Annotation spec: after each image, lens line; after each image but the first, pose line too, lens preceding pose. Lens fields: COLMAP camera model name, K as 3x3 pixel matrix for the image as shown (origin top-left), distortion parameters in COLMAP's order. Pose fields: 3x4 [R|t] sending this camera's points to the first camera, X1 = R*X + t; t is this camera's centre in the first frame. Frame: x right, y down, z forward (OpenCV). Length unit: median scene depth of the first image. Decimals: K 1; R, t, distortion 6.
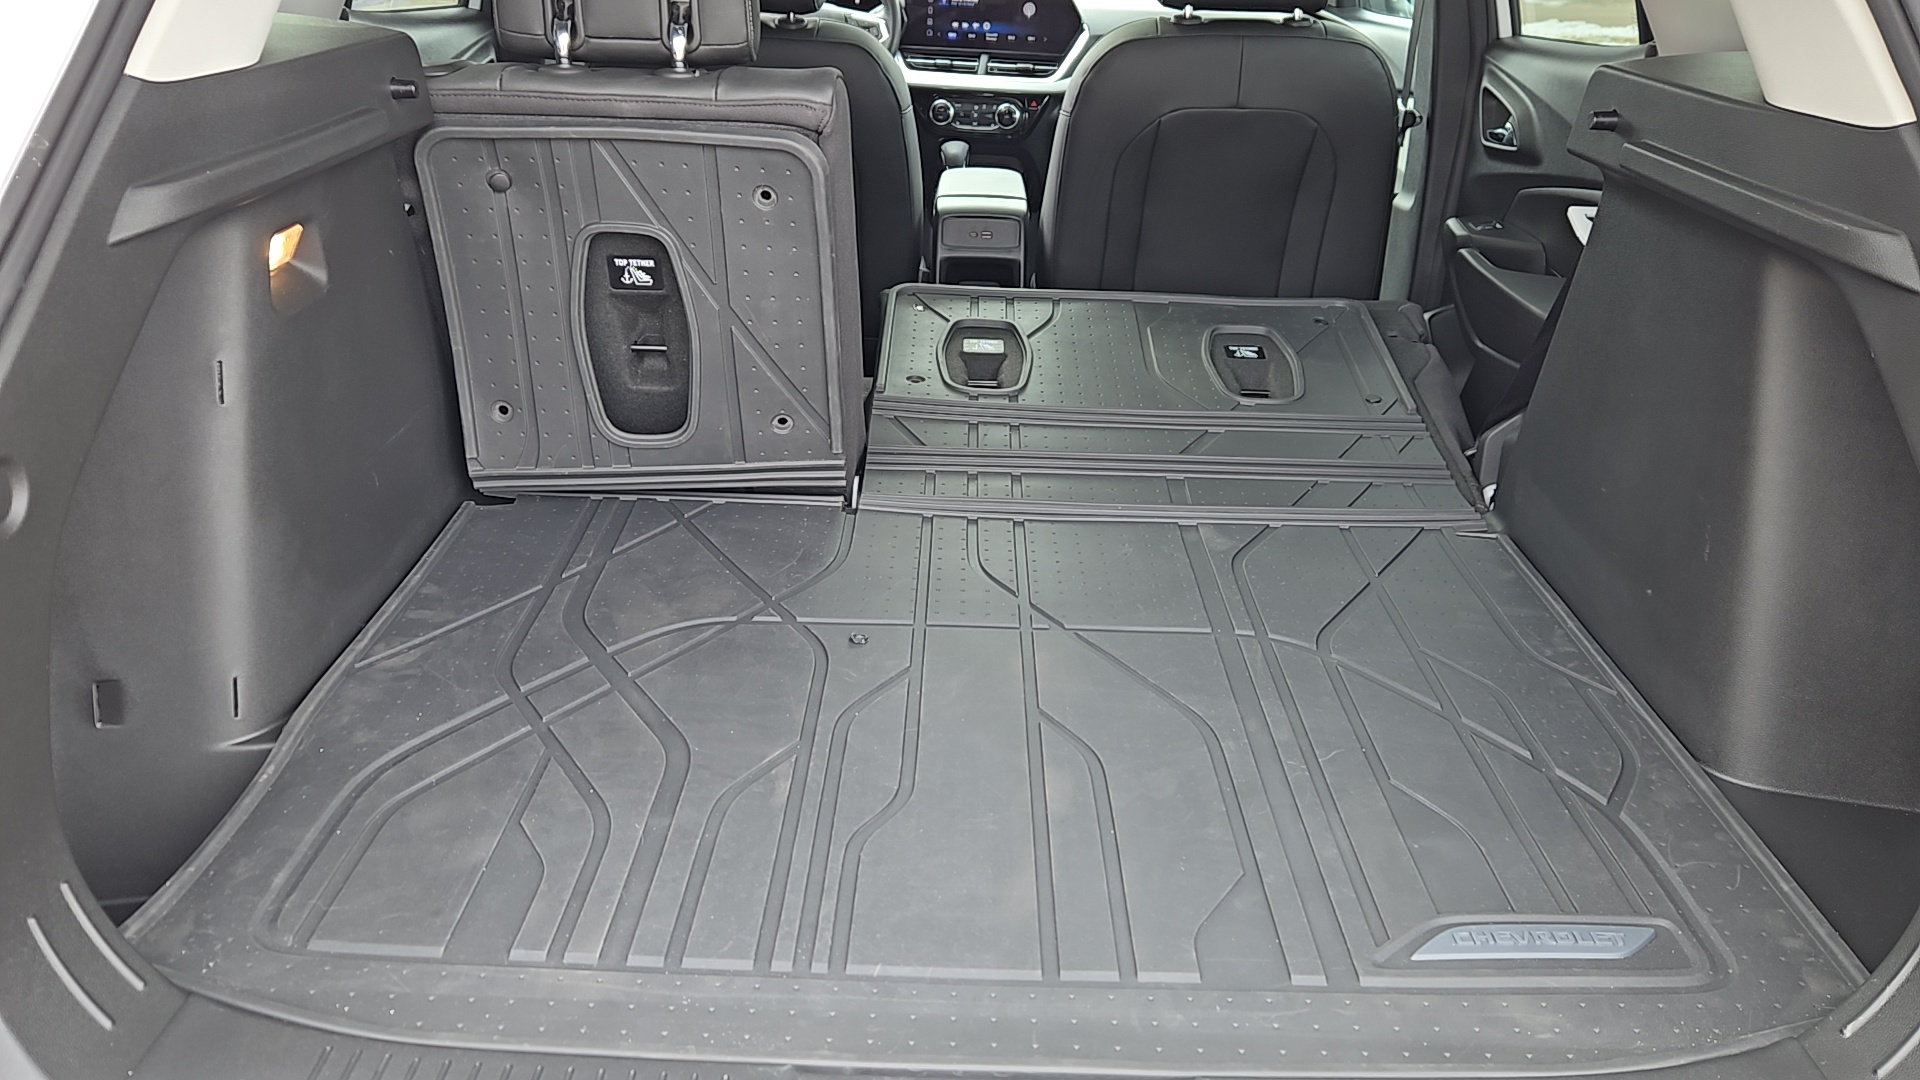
lens RADIAL K [[1590.5, 0, 958.5], [0, 1590.5, 536.2], [0, 0, 1]] dist [0.021013, -0.016005]
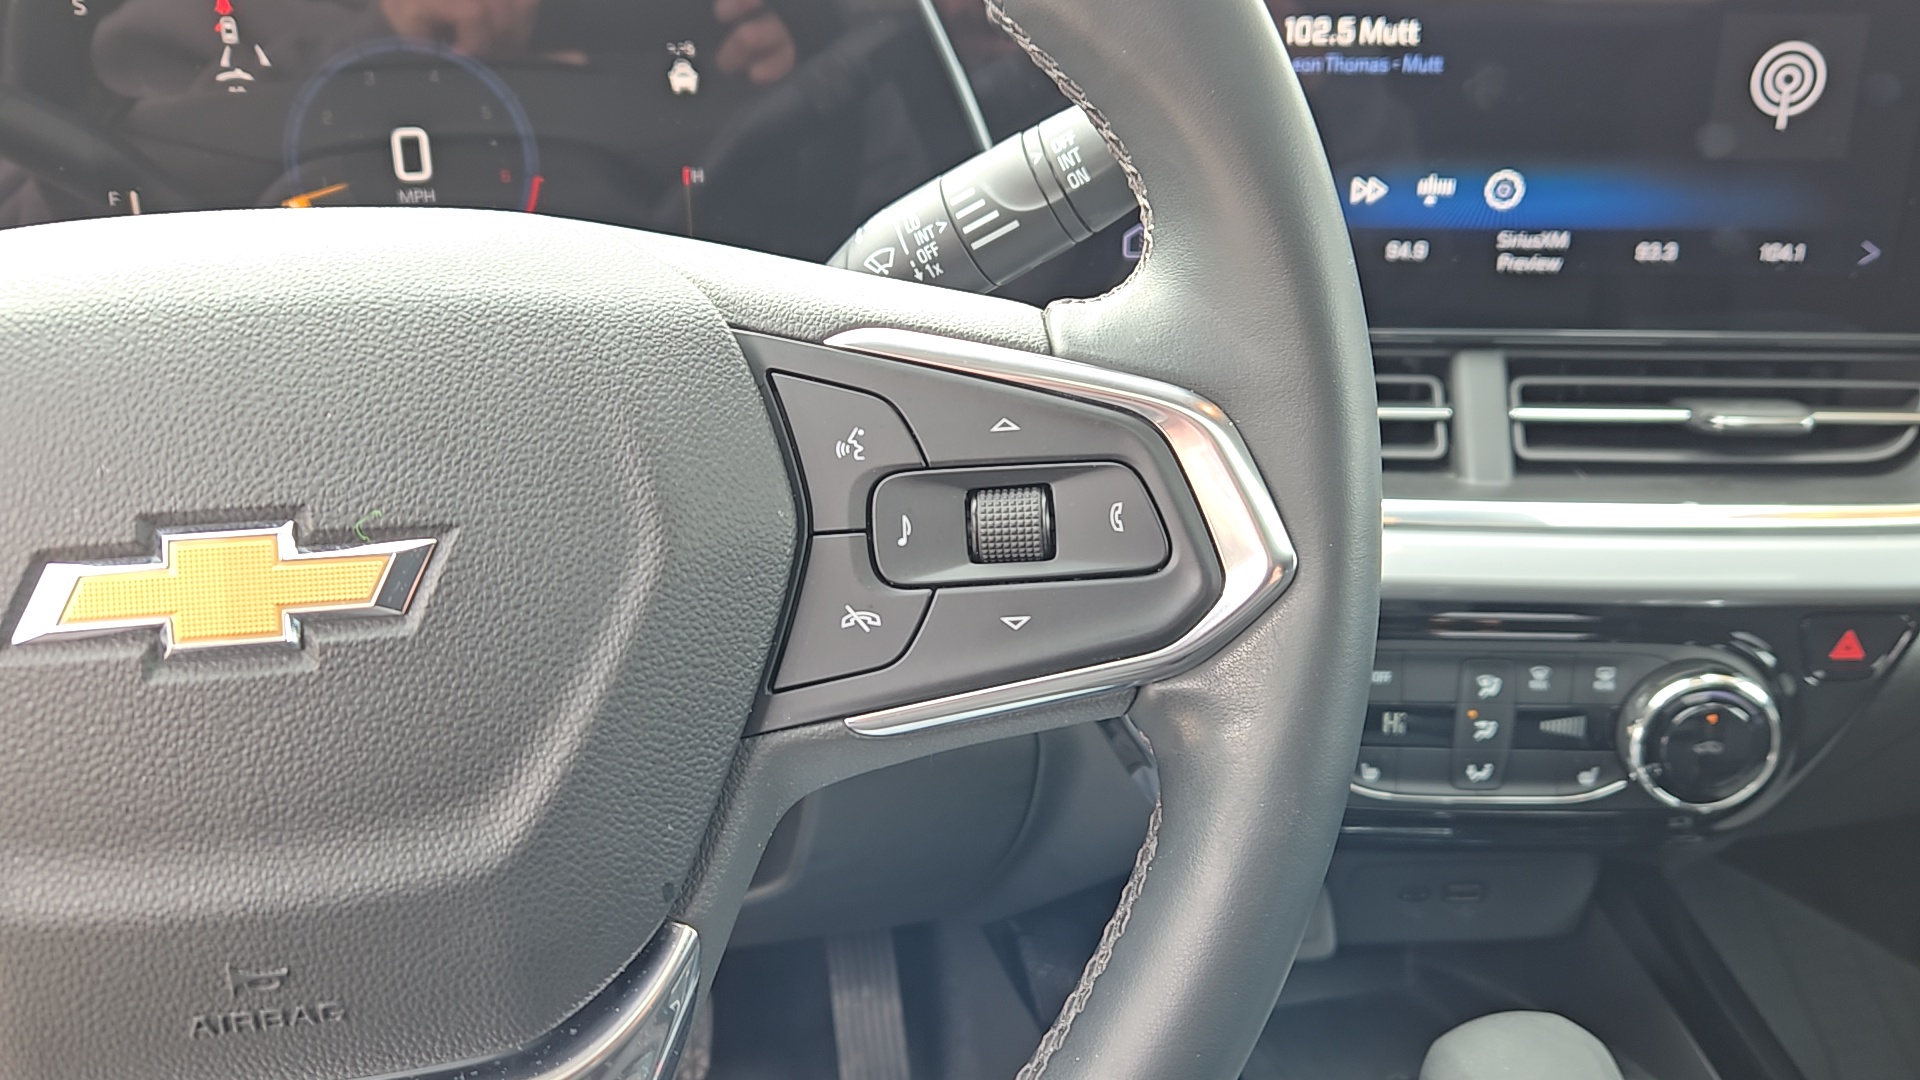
lens RADIAL K [[1590.5, 0, 956.0], [0, 1590.5, 517.7], [0, 0, 1]] dist [0.021013, -0.016005]
pose [[0.974100, -0.109190, 0.198008, -0.108073], [0.106227, 0.994013, 0.025557, -0.434736], [-0.199614, -0.003862, 0.979867, 1.245396]]
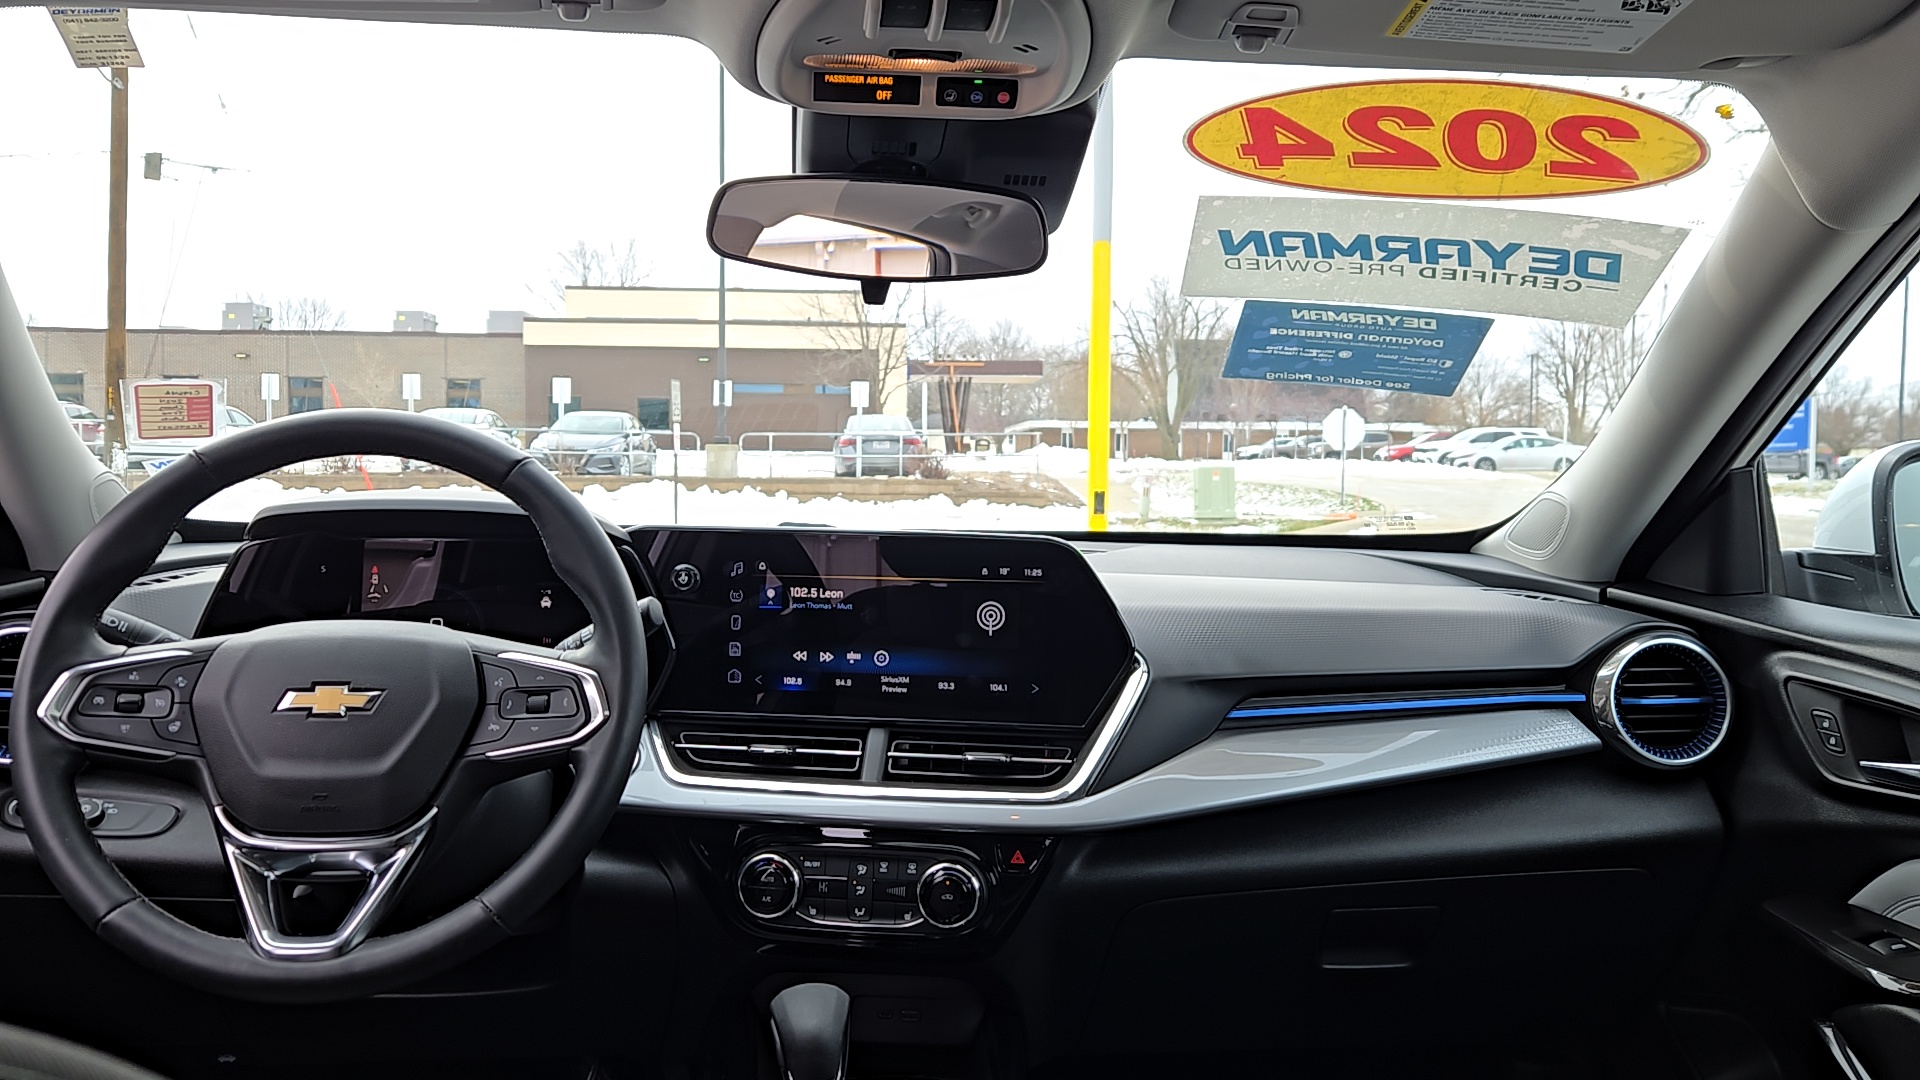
lens RADIAL K [[1590.5, 0, 970.5], [0, 1590.5, 536.6], [0, 0, 1]] dist [0.021013, -0.016005]
pose [[0.991508, -0.013409, 0.129349, -0.015948], [0.055919, 0.941975, -0.330991, -0.318988], [-0.117406, 0.335414, 0.934726, 0.912046]]
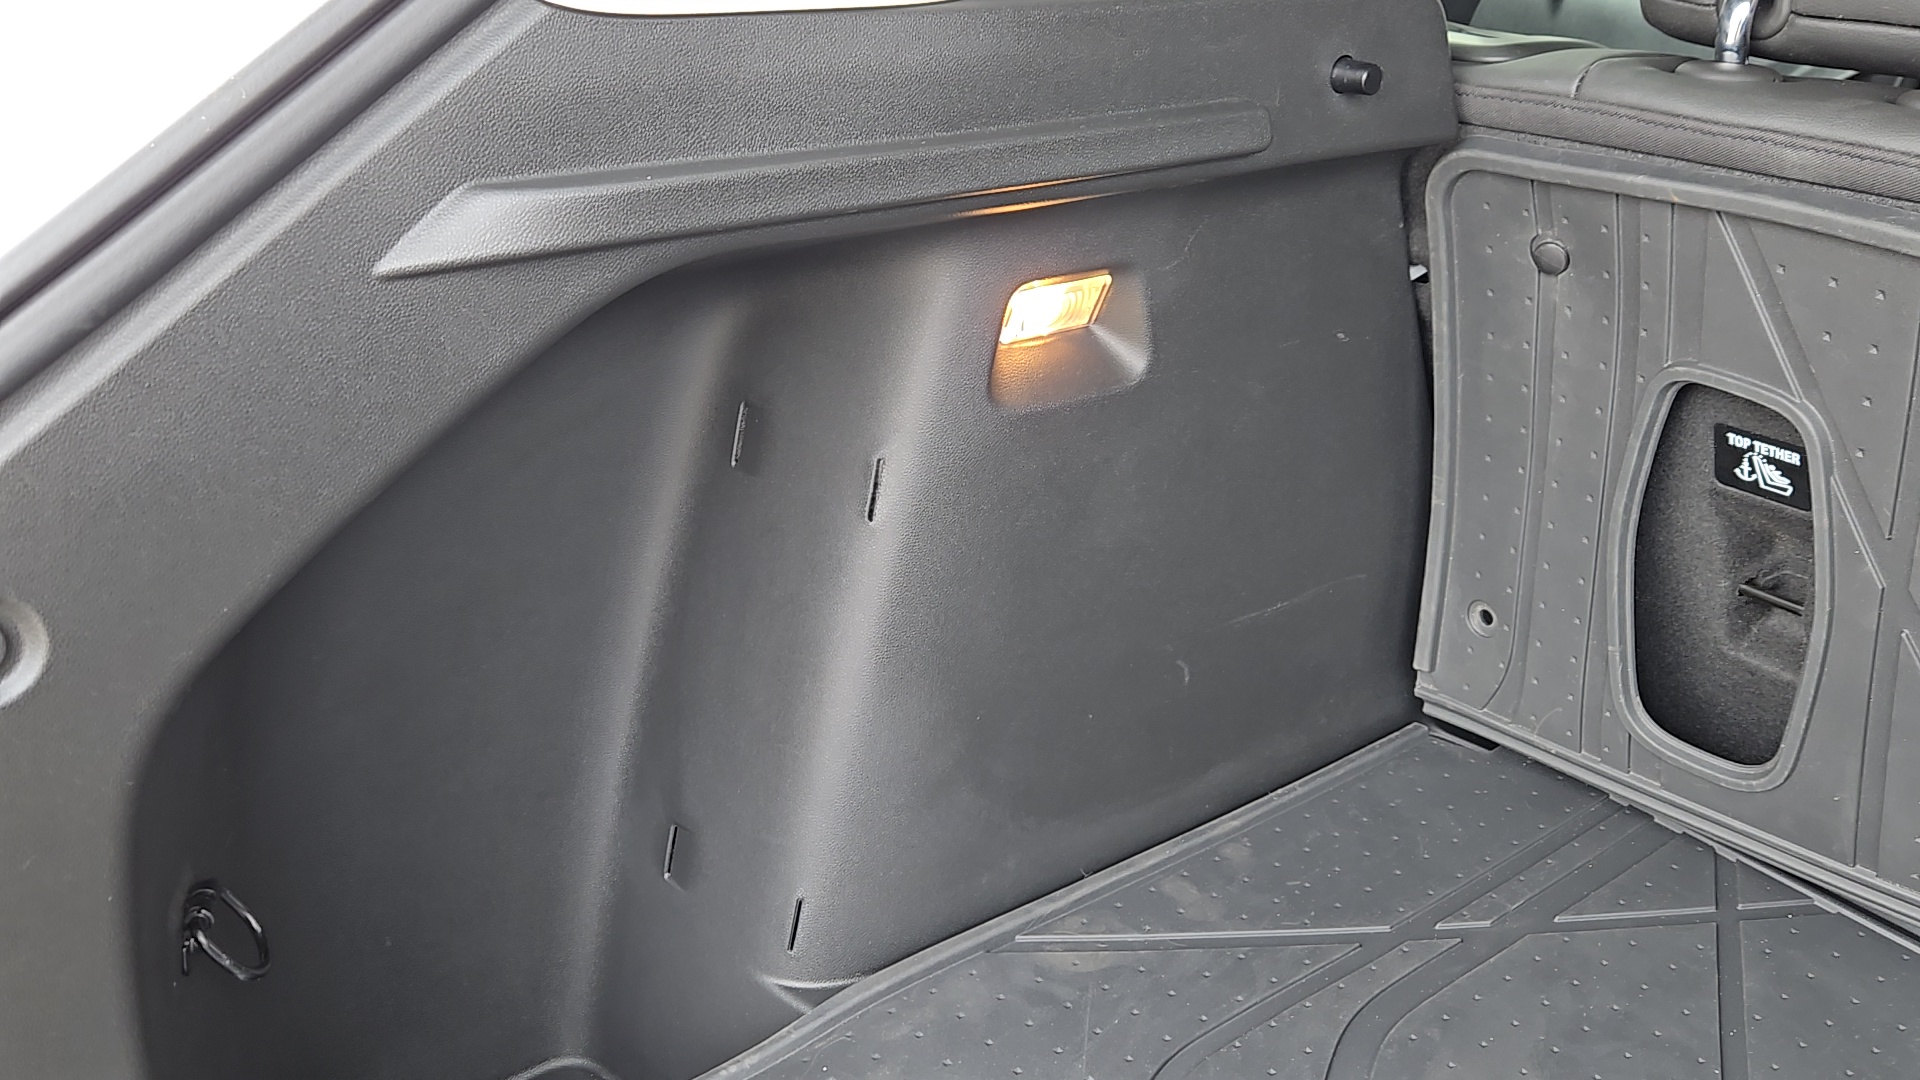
lens RADIAL K [[1590.5, 0, 979.0], [0, 1590.5, 535.8], [0, 0, 1]] dist [0.021013, -0.016005]
pose [[0.604139, 0.309163, -0.734462, 0.036493], [-0.302302, 0.941694, 0.147733, -0.147654], [0.737313, 0.132778, 0.662374, 0.475790]]
